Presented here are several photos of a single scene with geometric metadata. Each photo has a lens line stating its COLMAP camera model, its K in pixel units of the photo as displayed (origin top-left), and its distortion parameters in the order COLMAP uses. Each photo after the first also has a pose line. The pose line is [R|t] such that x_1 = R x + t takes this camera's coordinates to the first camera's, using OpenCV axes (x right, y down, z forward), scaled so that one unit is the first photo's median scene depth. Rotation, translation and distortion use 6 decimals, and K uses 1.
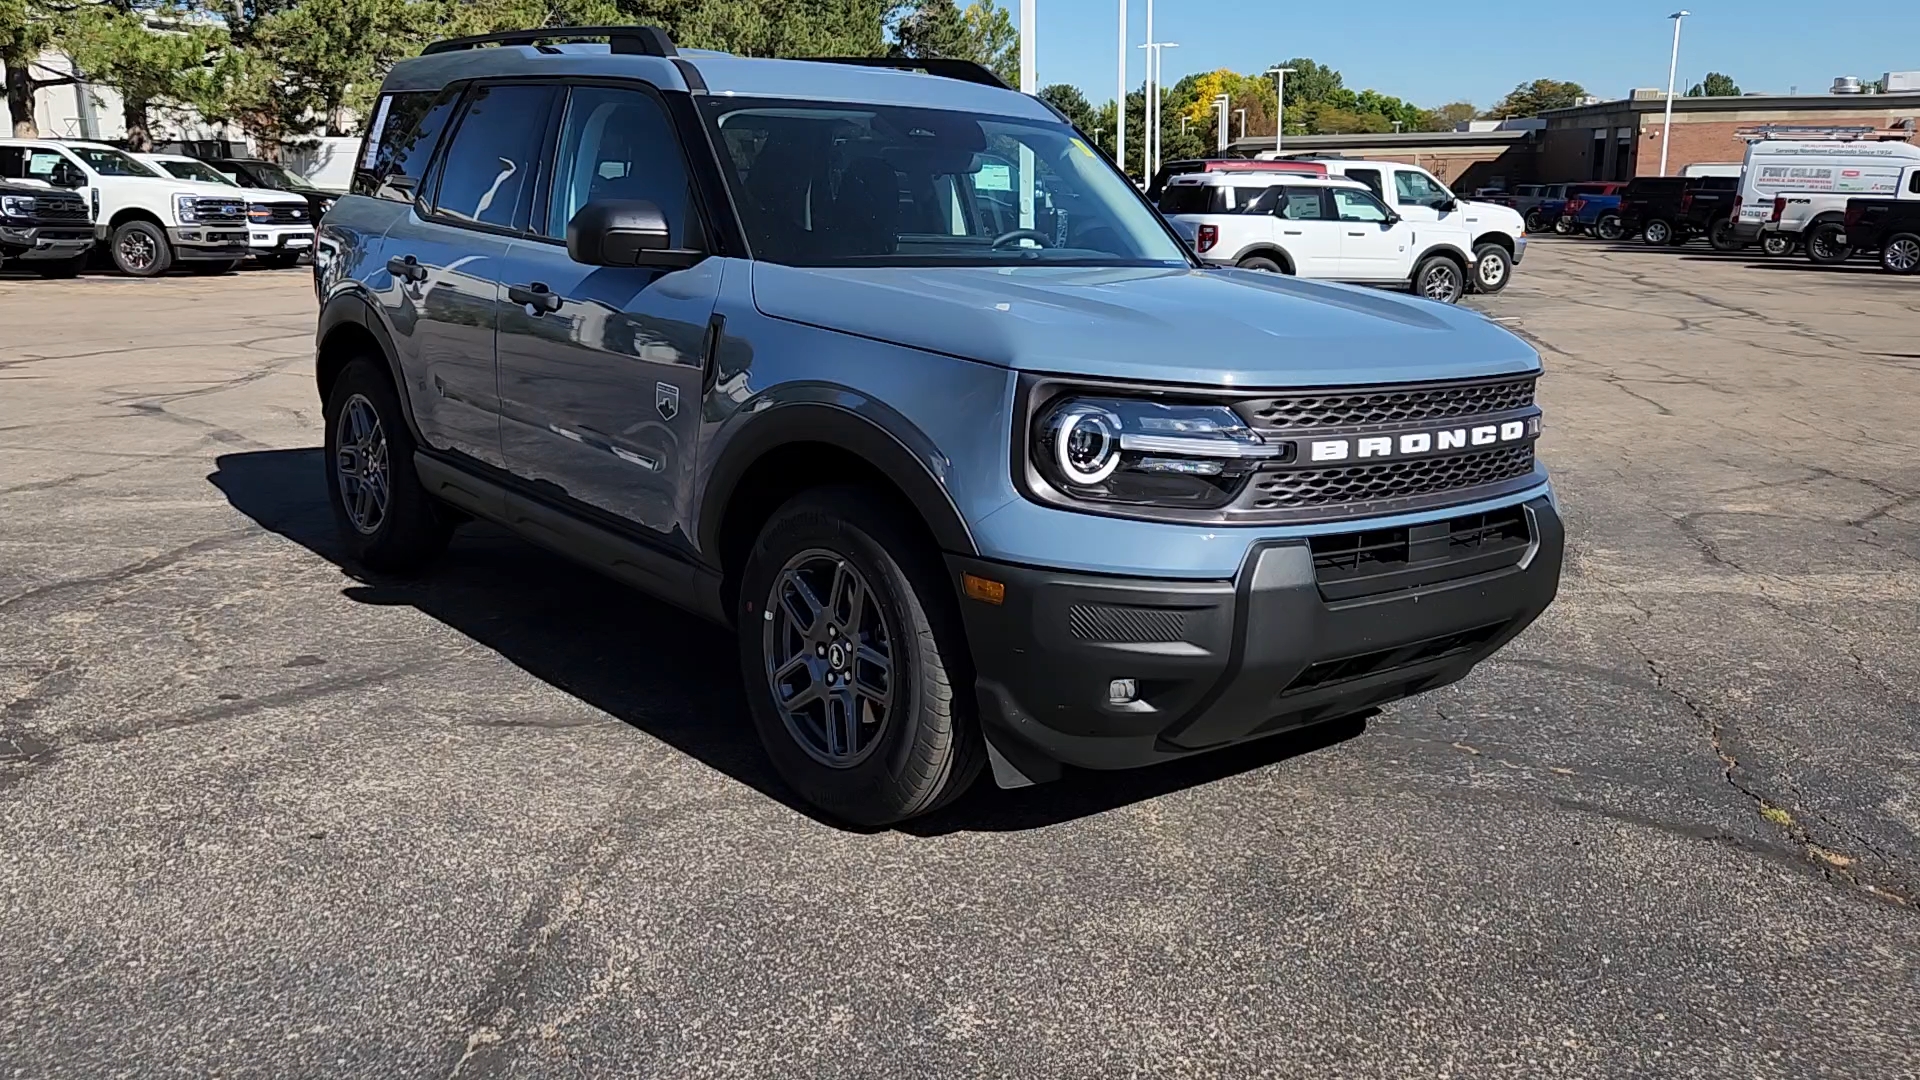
lens RADIAL K [[1624.6, 0, 954.9], [0, 1624.6, 535.0], [0, 0, 1]] dist [0.012292, 0.006465]
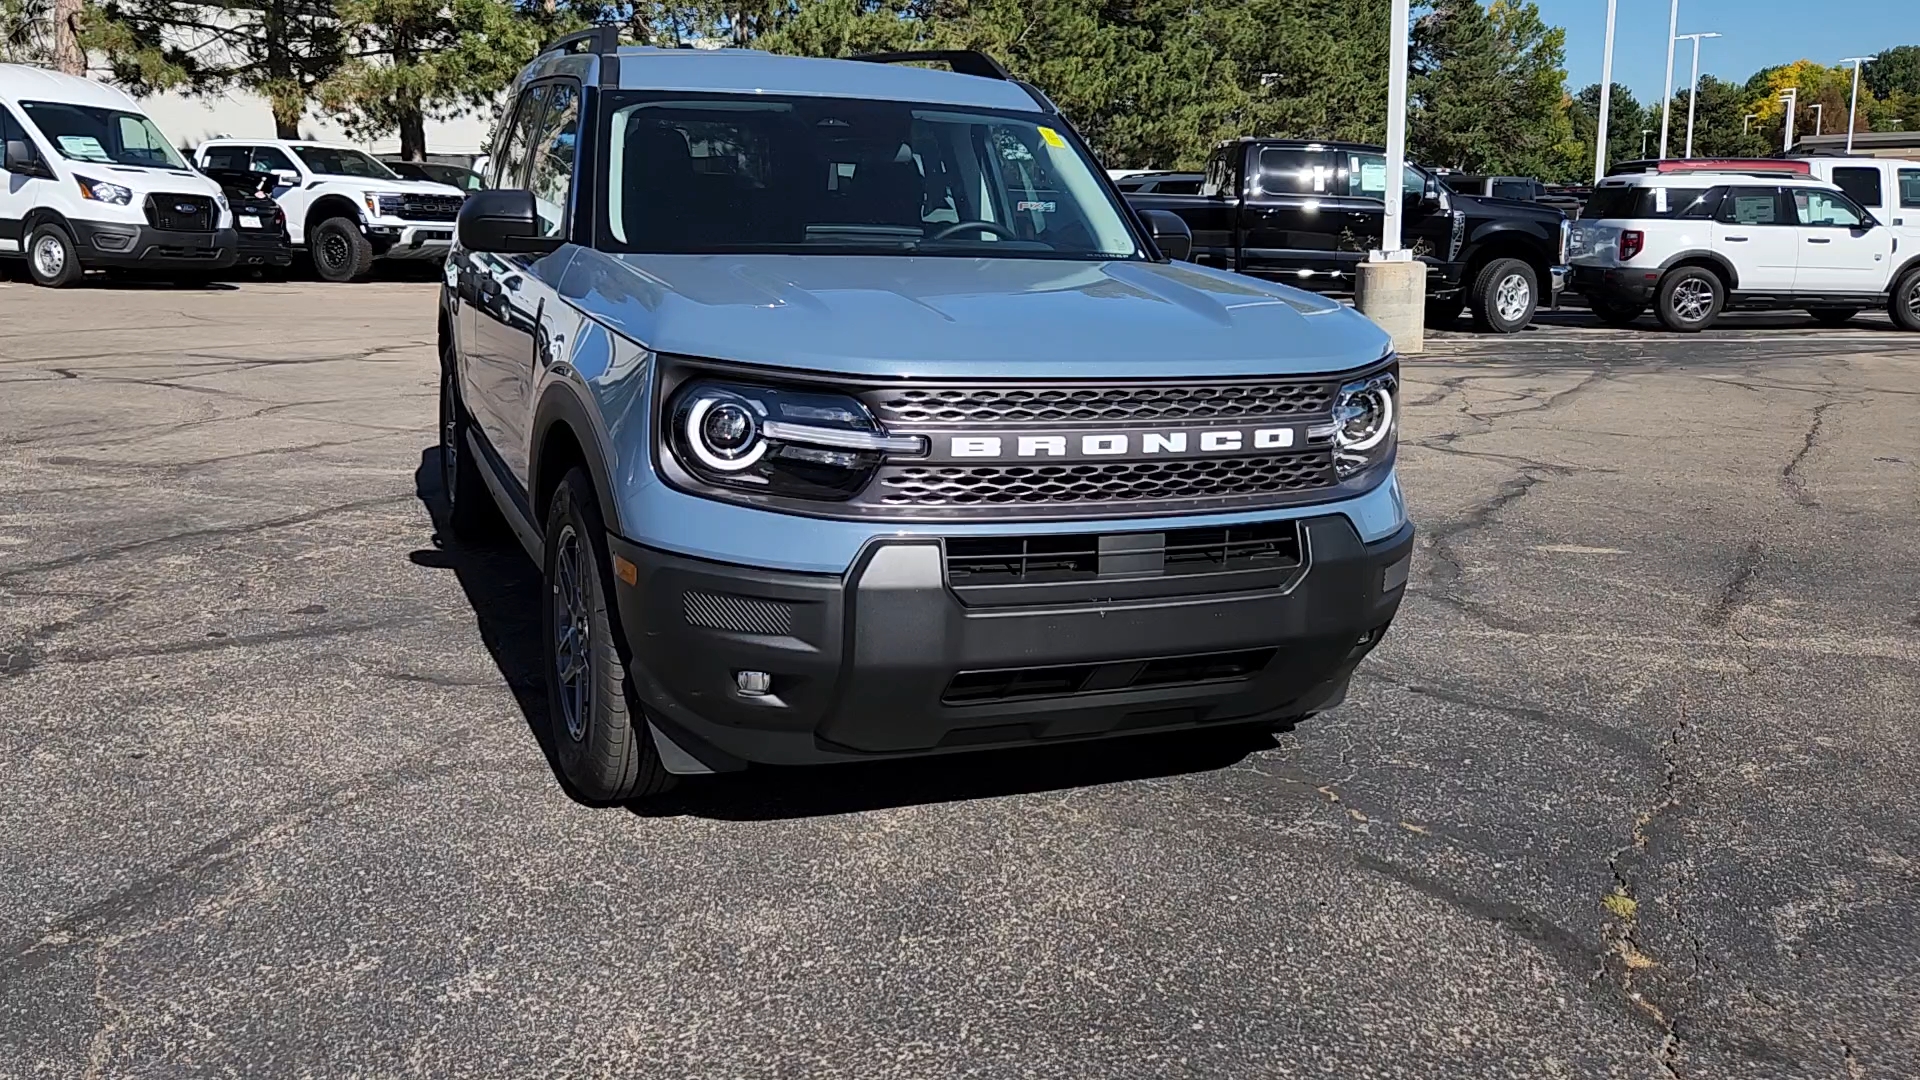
lens RADIAL K [[1632.1, 0, 955.1], [0, 1632.1, 537.8], [0, 0, 1]] dist [0.015404, 0.004437]
pose [[0.953535, 0.056788, -0.295882, 0.365429], [-0.058228, 0.998295, 0.003949, -0.001817], [0.295602, 0.013463, 0.955216, 0.068868]]
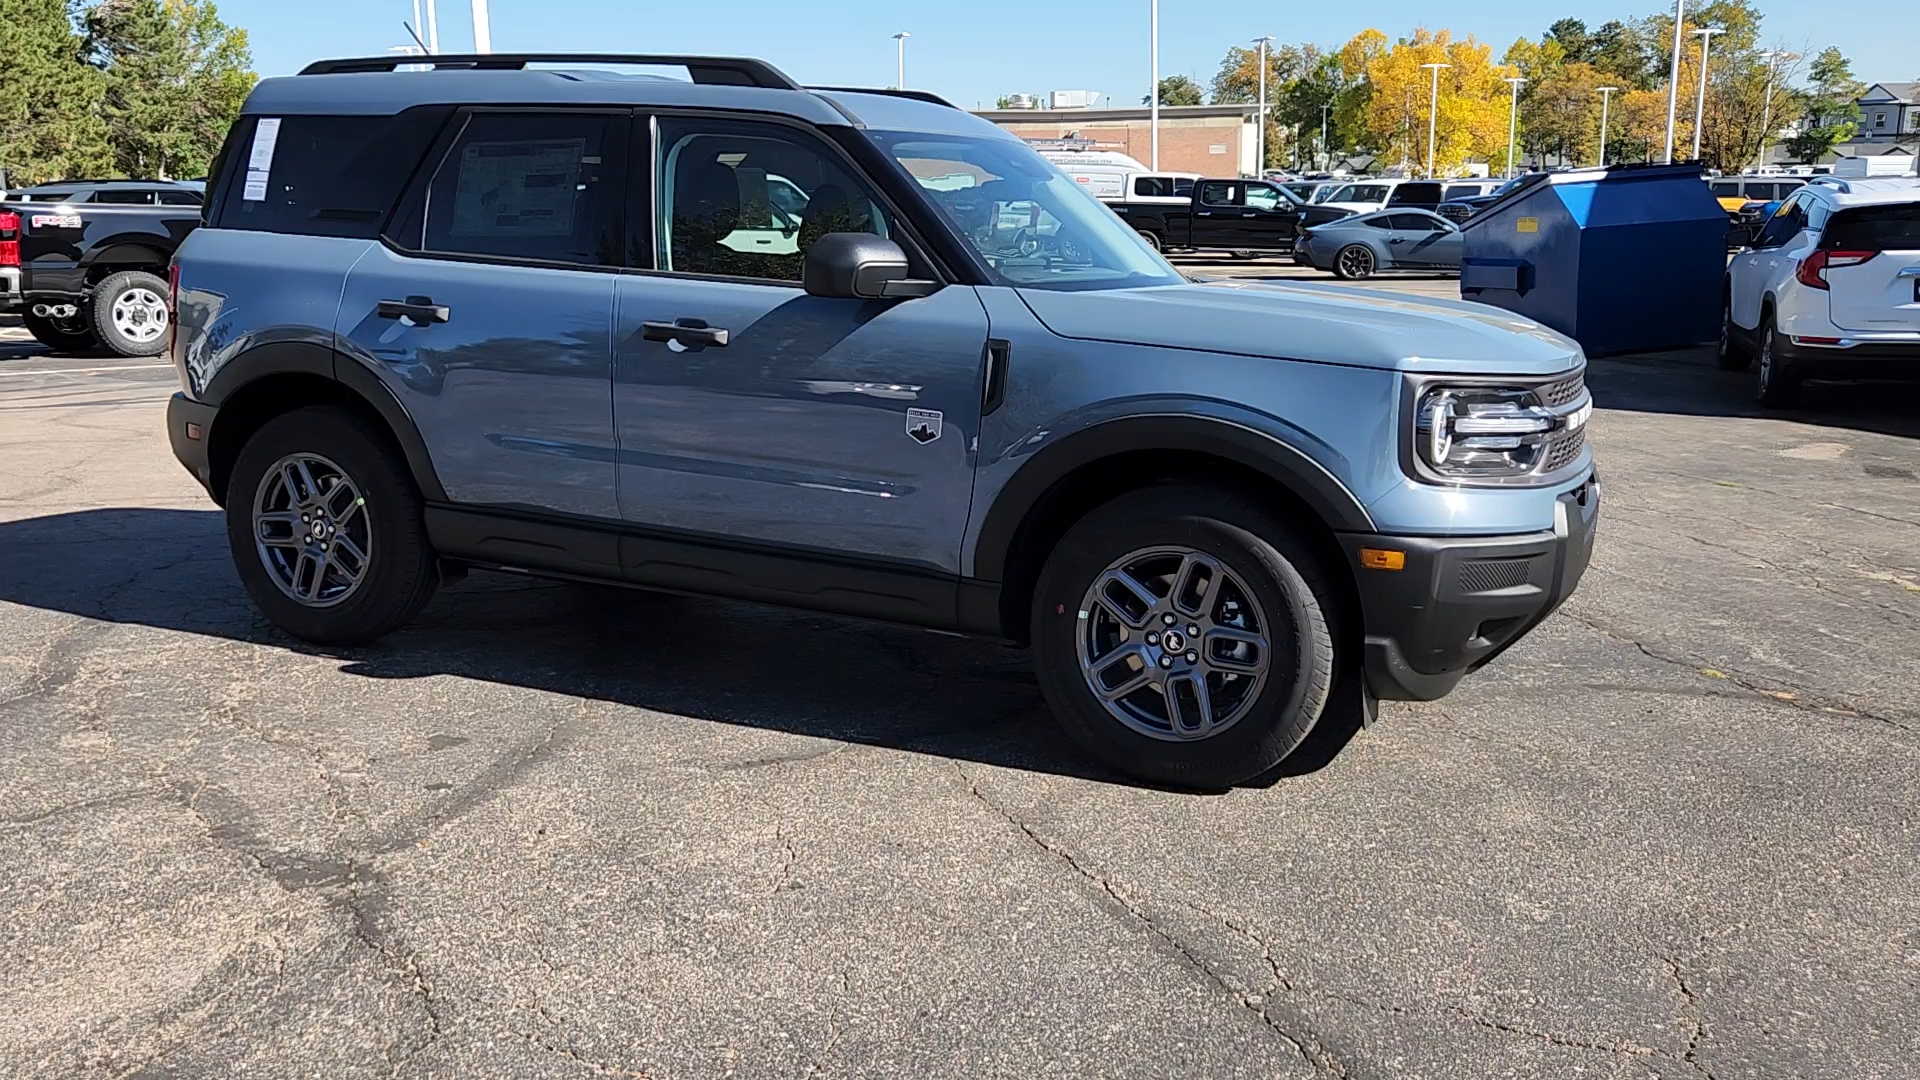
lens RADIAL K [[1617.7, 0, 960.0], [0, 1617.7, 540.0], [0, 0, 1]] dist [0.012016, -0.002134]
pose [[0.897591, -0.102837, 0.428667, -0.544121], [0.102724, 0.994433, 0.023470, -0.028453], [-0.428694, 0.022968, 0.903158, 0.051582]]
